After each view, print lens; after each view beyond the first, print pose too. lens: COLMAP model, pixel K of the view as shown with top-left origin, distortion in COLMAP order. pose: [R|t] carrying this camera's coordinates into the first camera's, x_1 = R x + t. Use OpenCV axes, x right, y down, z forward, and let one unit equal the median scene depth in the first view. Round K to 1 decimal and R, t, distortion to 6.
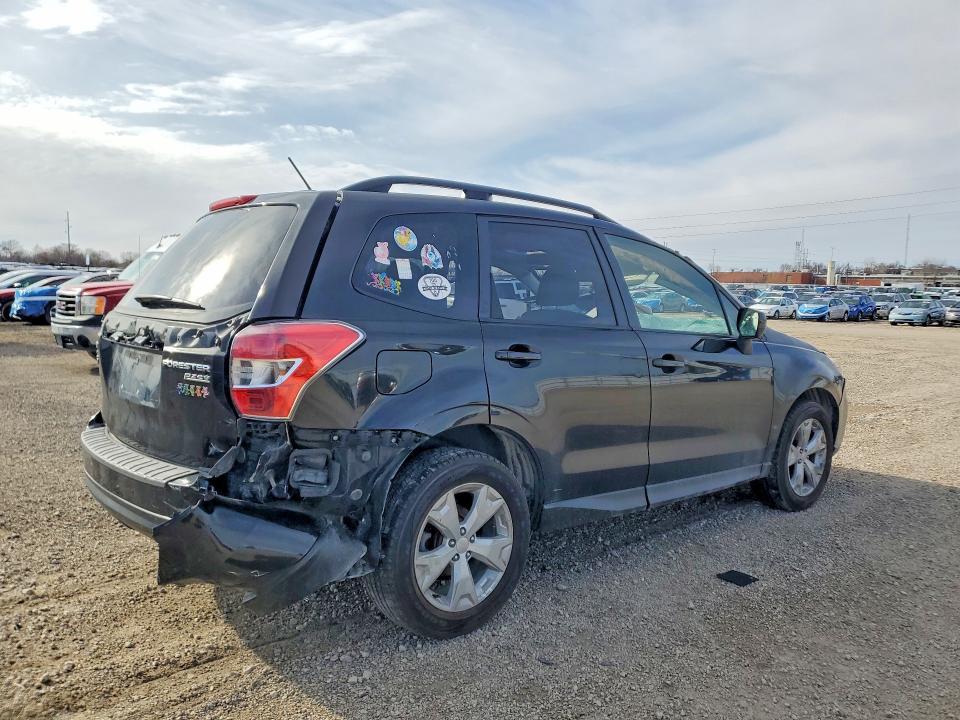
lens RADIAL K [[773.0, 0, 484.7], [0, 773.0, 359.9], [0, 0, 1]] dist [0.016815, -0.008744]
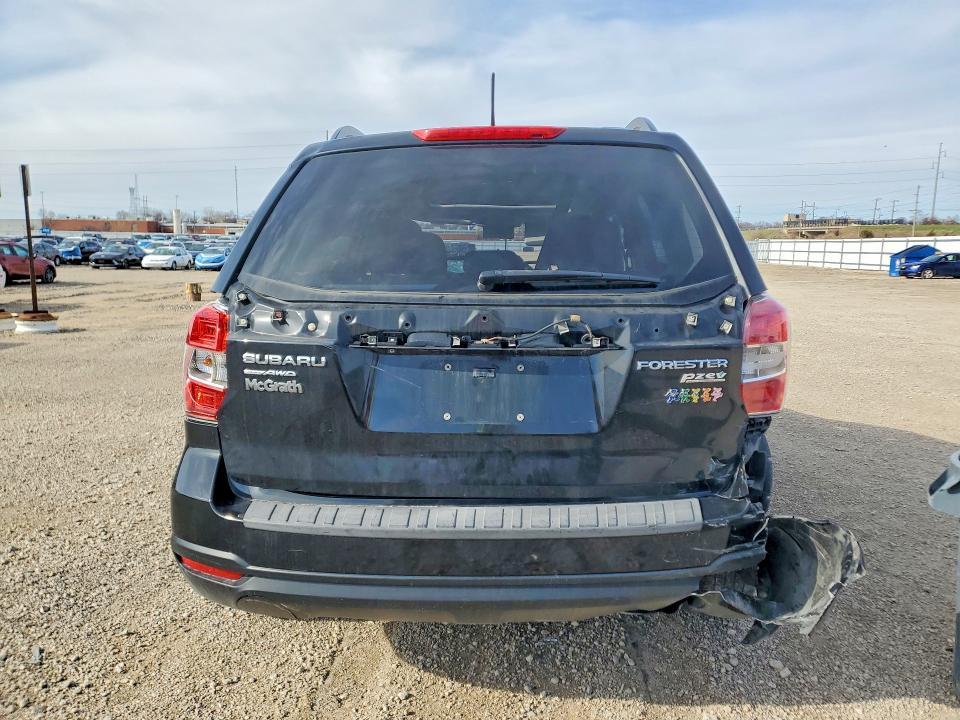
lens RADIAL K [[773.0, 0, 482.8], [0, 773.0, 361.2], [0, 0, 1]] dist [0.016815, -0.008744]
pose [[0.635594, -0.125052, 0.761828, -0.125438], [0.072909, 0.992107, 0.102023, -0.009854], [-0.768573, -0.009302, 0.639694, 0.080262]]
